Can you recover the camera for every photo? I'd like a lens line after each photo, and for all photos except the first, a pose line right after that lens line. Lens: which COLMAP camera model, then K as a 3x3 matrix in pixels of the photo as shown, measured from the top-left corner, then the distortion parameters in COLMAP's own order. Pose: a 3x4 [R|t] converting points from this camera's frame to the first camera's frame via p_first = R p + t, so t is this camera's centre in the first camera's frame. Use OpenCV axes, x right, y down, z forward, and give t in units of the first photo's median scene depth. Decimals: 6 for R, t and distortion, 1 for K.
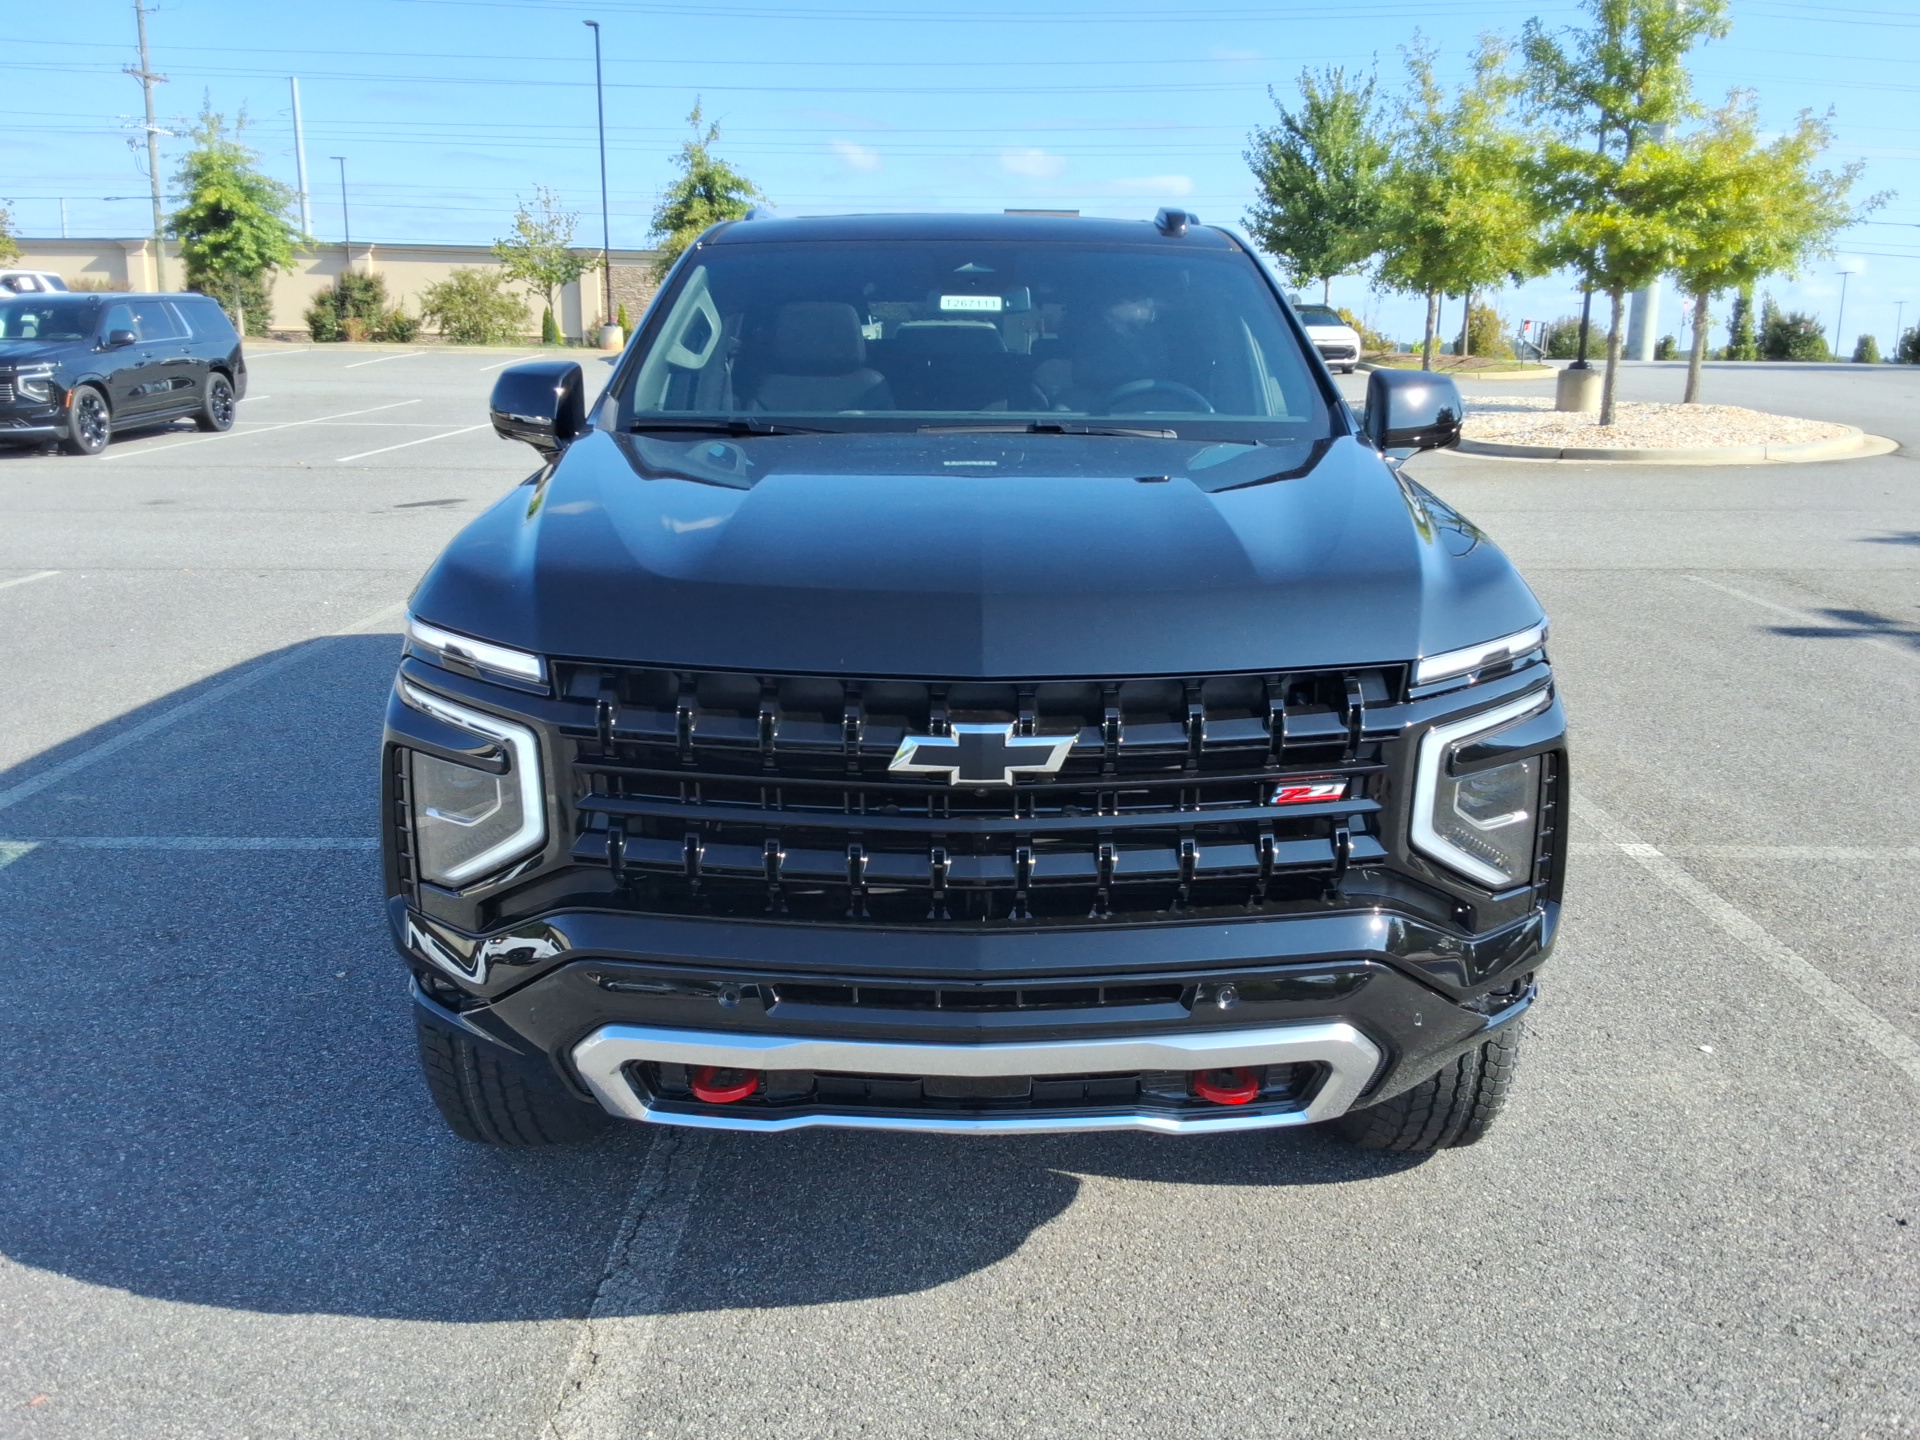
lens RADIAL K [[1552.6, 0, 975.4], [0, 1552.6, 707.6], [0, 0, 1]] dist [0.105334, -0.161498]
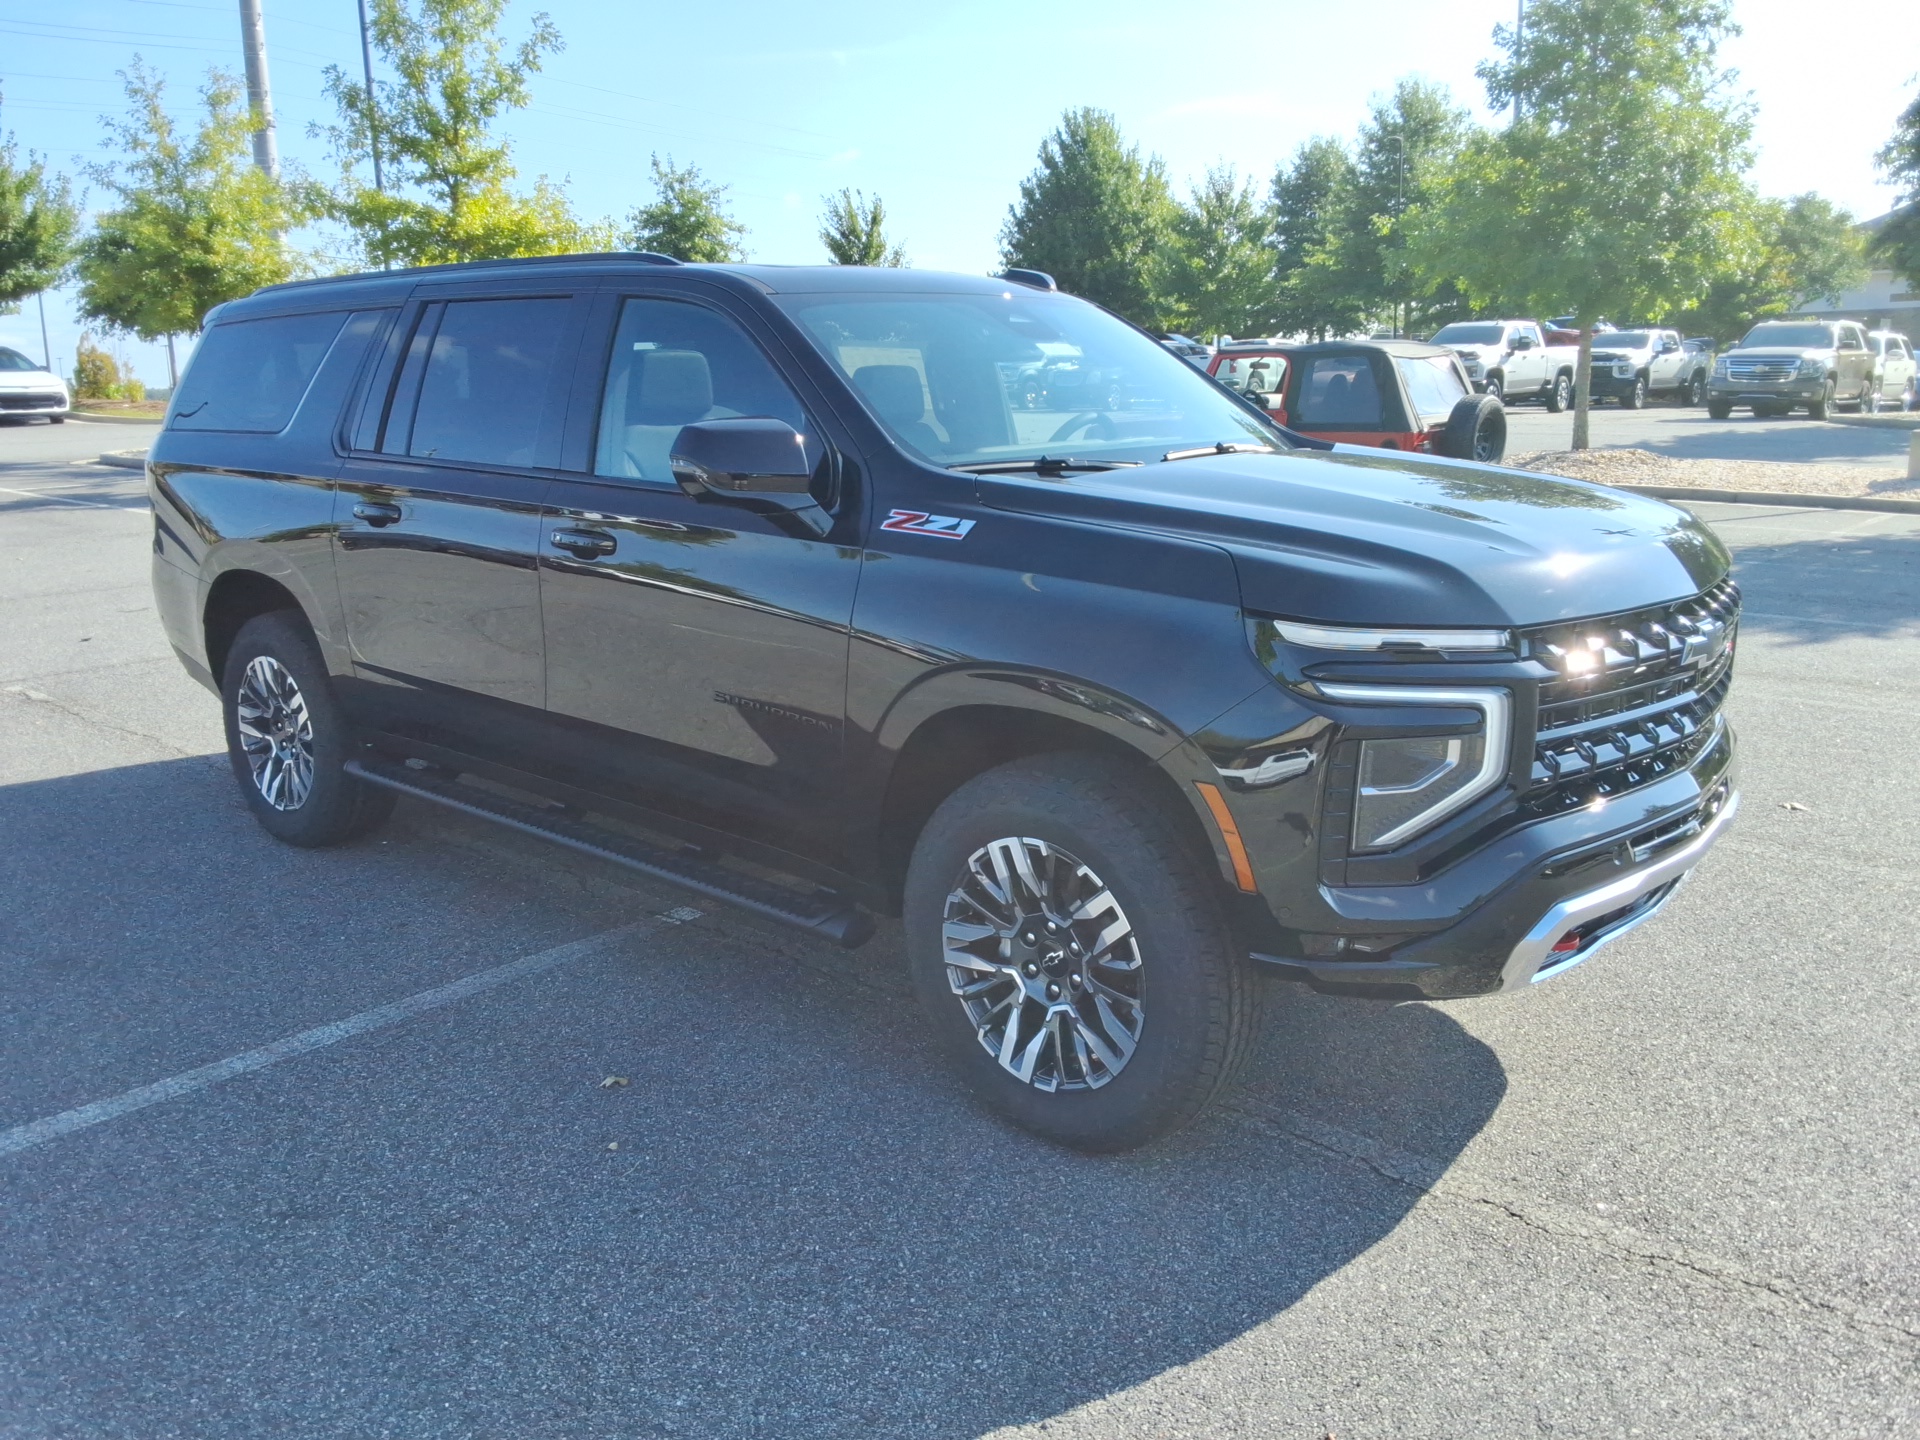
lens RADIAL K [[1552.6, 0, 975.4], [0, 1552.6, 707.6], [0, 0, 1]] dist [0.105334, -0.161498]
pose [[0.660160, -0.174261, 0.730631, -0.899032], [0.192609, 0.979465, 0.059579, -0.077553], [-0.726010, 0.101394, 0.680168, 0.279367]]
